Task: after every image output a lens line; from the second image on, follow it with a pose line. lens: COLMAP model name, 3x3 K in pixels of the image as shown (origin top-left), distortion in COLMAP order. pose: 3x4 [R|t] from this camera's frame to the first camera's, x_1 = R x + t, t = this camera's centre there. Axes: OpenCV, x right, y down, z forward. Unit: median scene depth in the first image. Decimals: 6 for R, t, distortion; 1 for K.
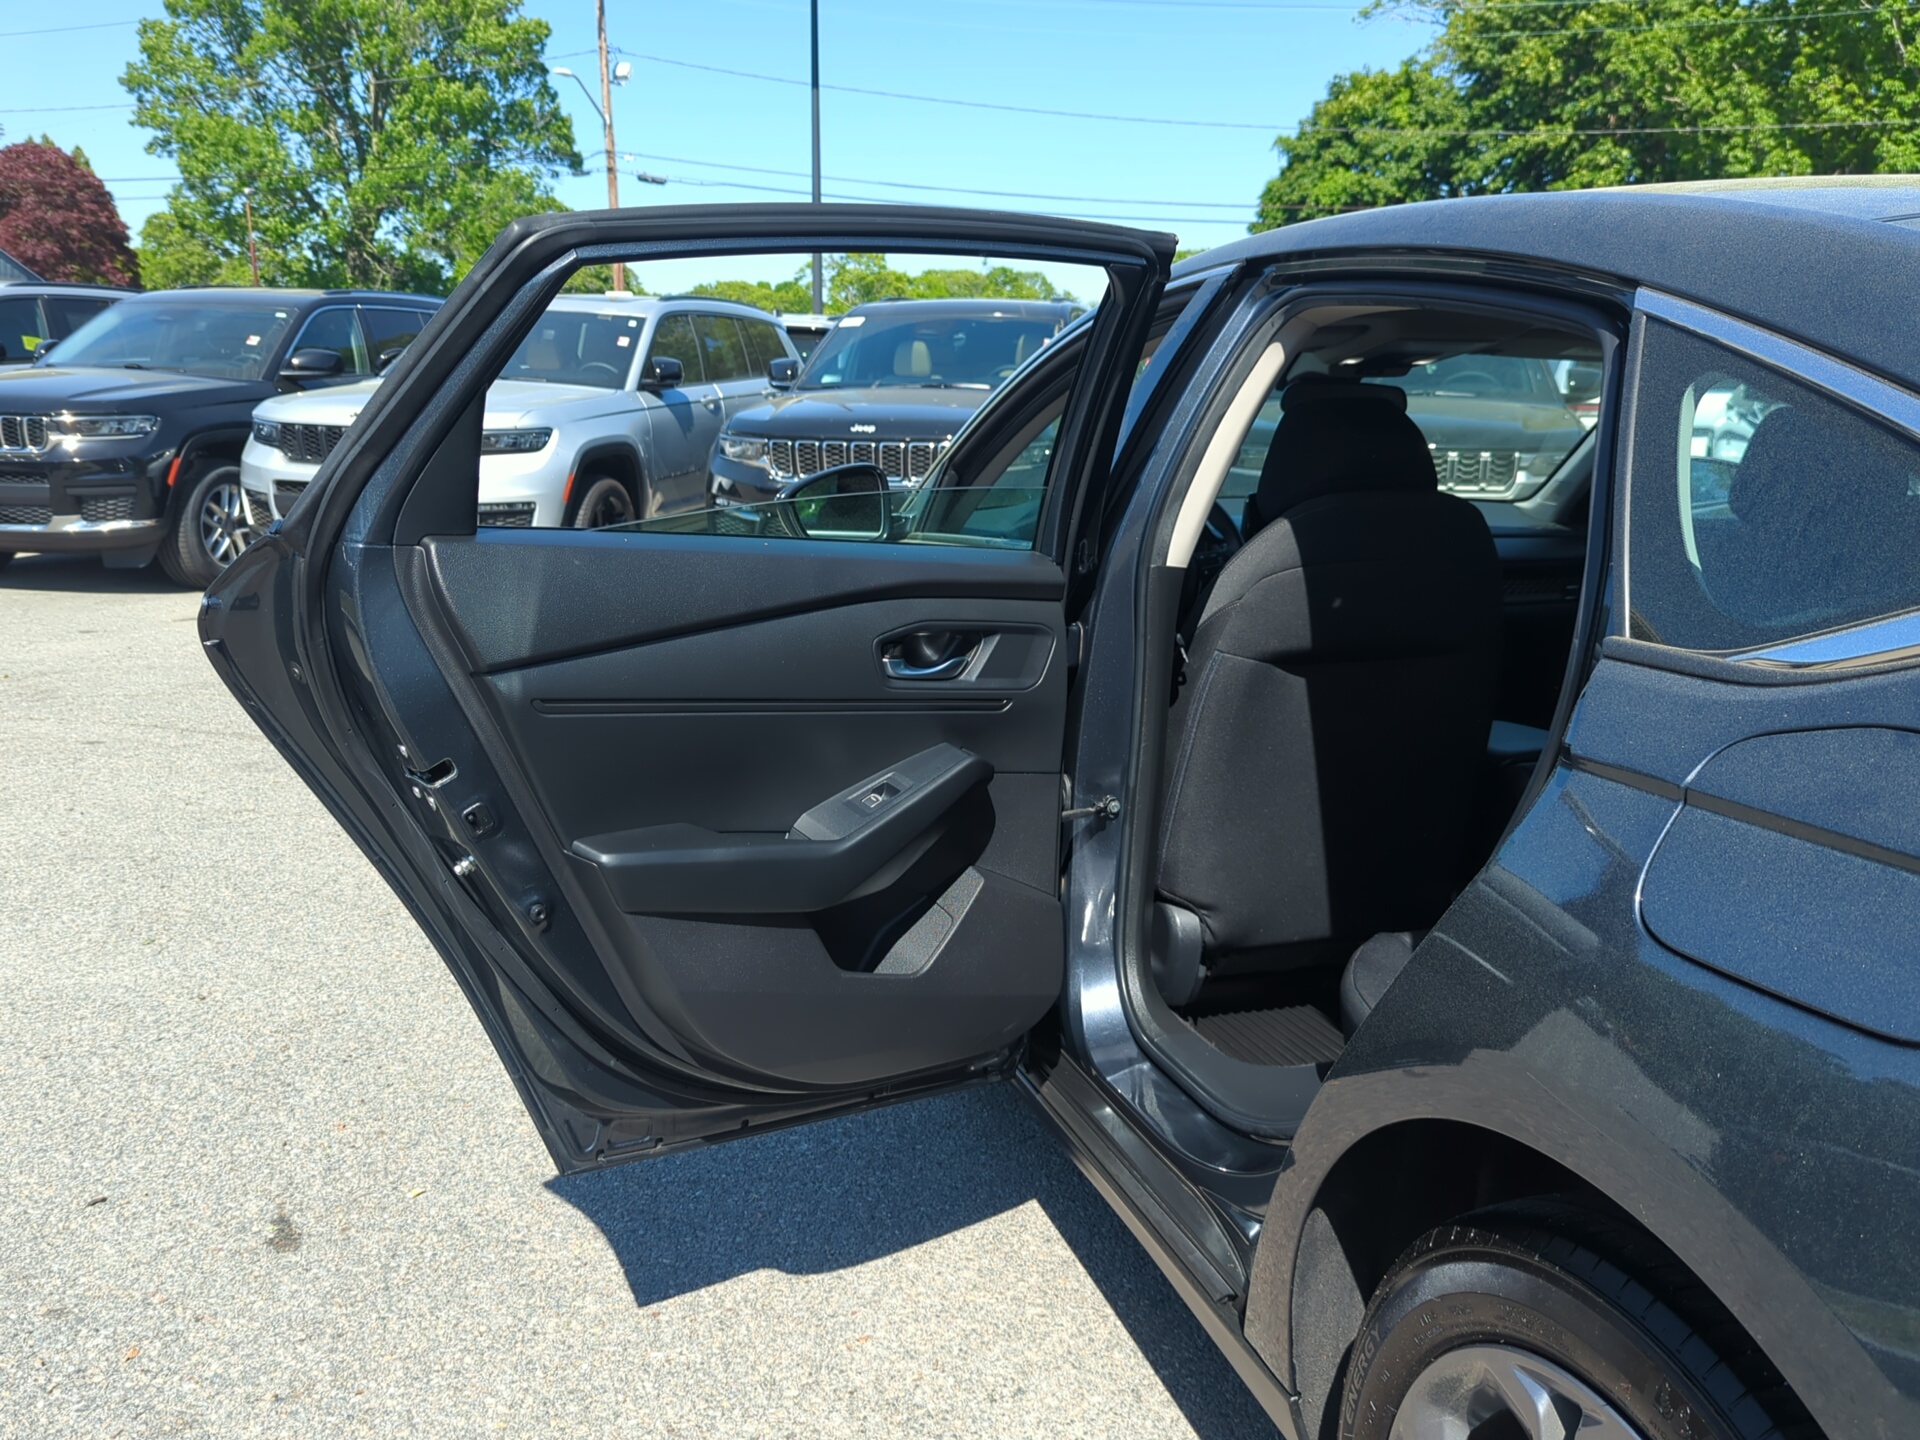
lens RADIAL K [[1539.1, 0, 988.8], [0, 1539.1, 708.0], [0, 0, 1]] dist [0.055952, -0.079810]
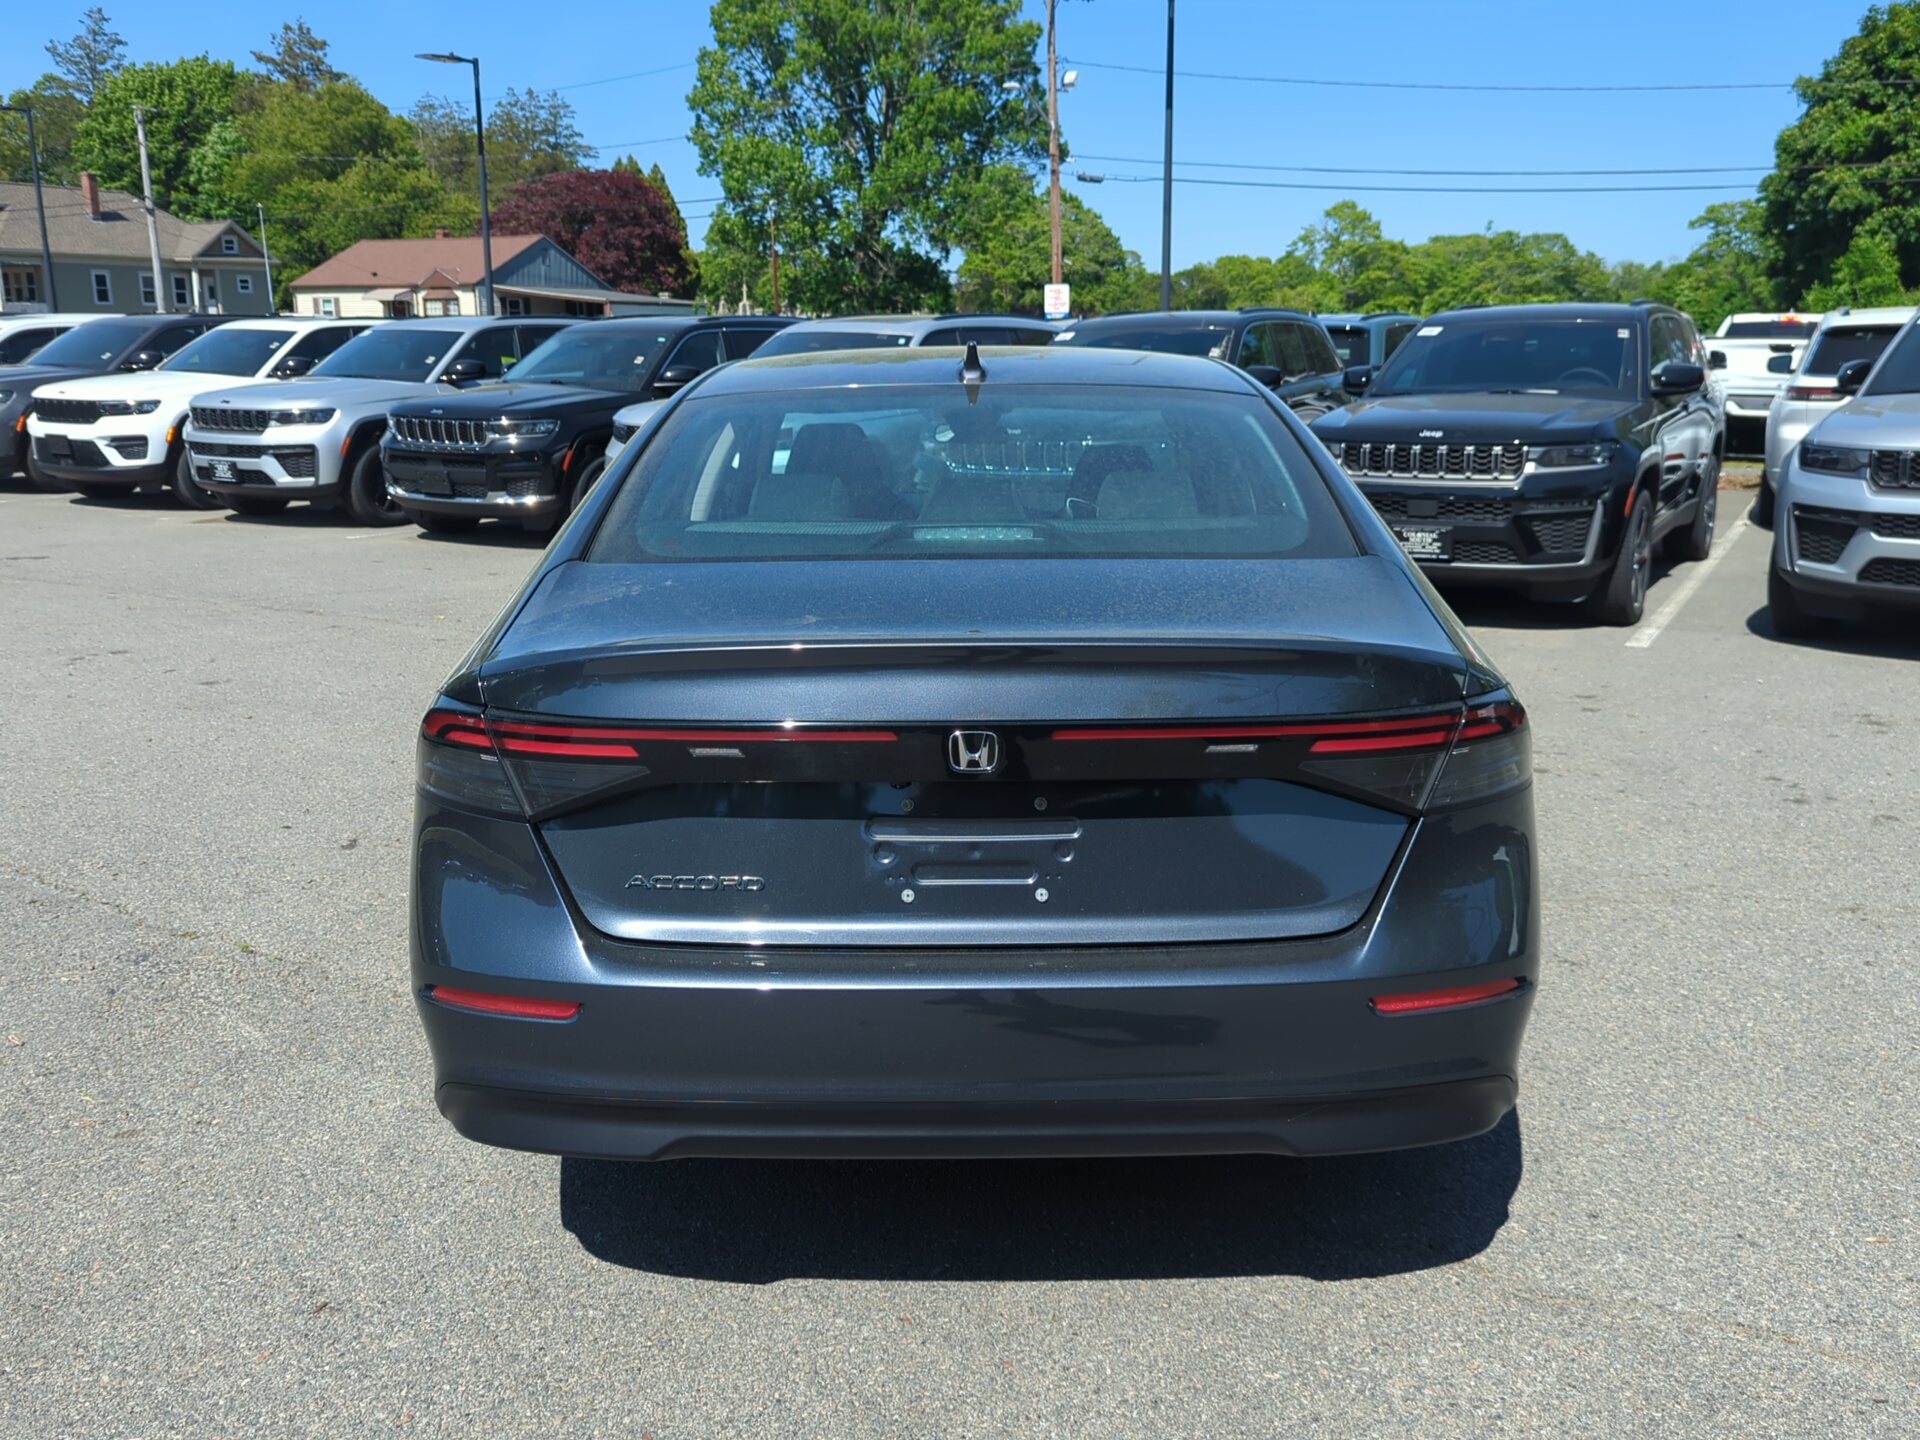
lens RADIAL K [[1531.8, 0, 971.2], [0, 1531.8, 704.5], [0, 0, 1]] dist [0.040260, -0.041647]
pose [[0.947915, 0.050738, -0.314456, 0.231834], [-0.046251, 0.998694, 0.021718, 0.016126], [0.315147, -0.006043, 0.949024, -0.164498]]
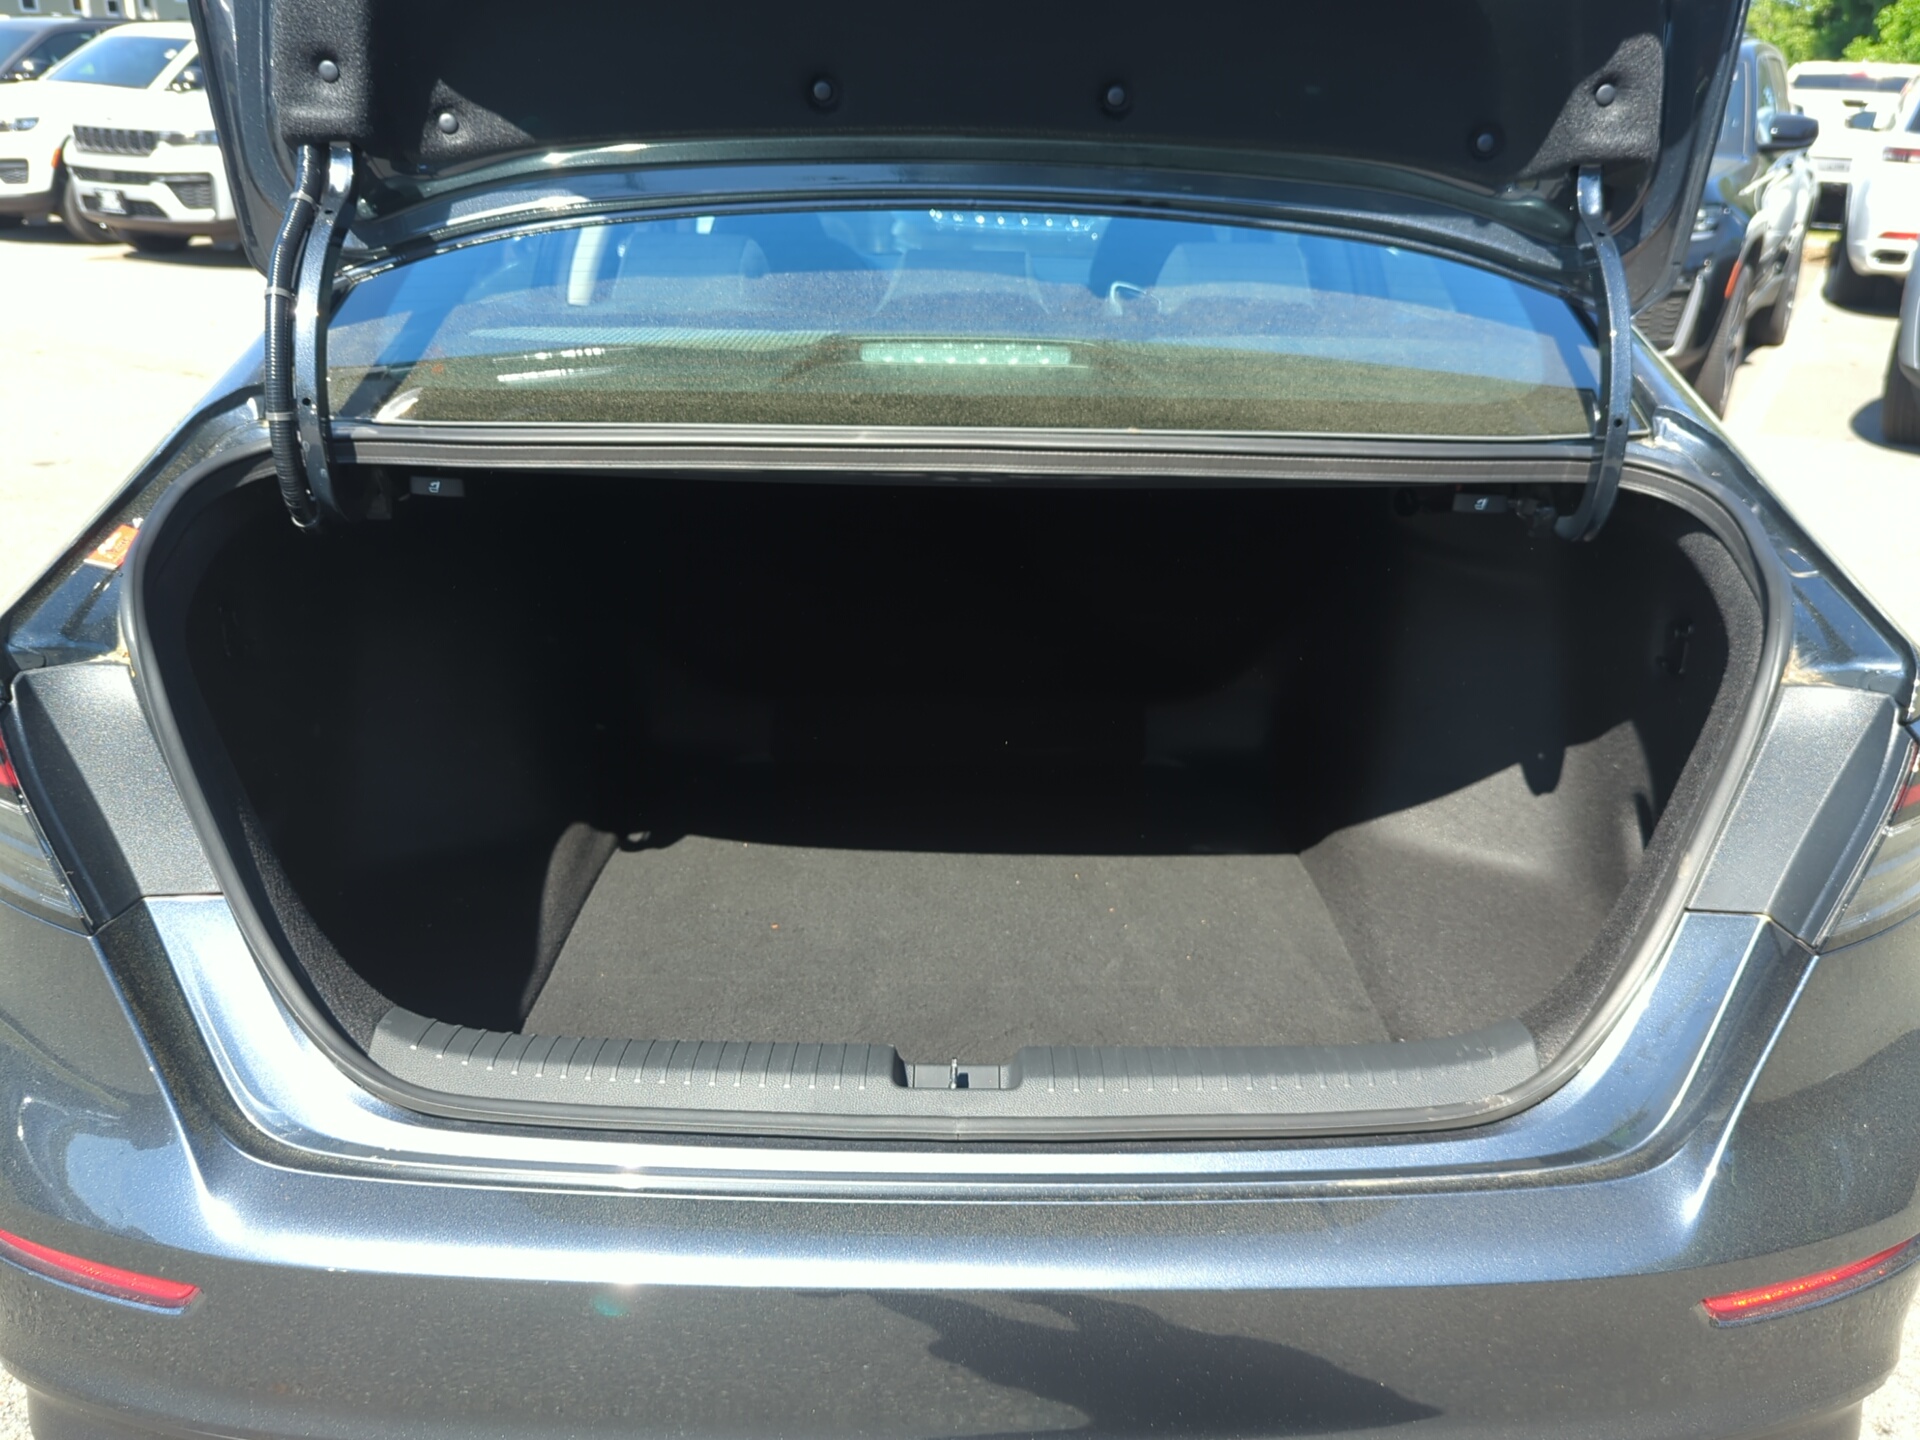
lens RADIAL K [[1543.3, 0, 968.3], [0, 1543.3, 701.0], [0, 0, 1]] dist [0.014080, -0.009795]
pose [[0.949757, 0.117027, -0.290286, 0.196406], [-0.068754, 0.982822, 0.171268, 0.000117], [0.305343, -0.142705, 0.941489, -0.062618]]
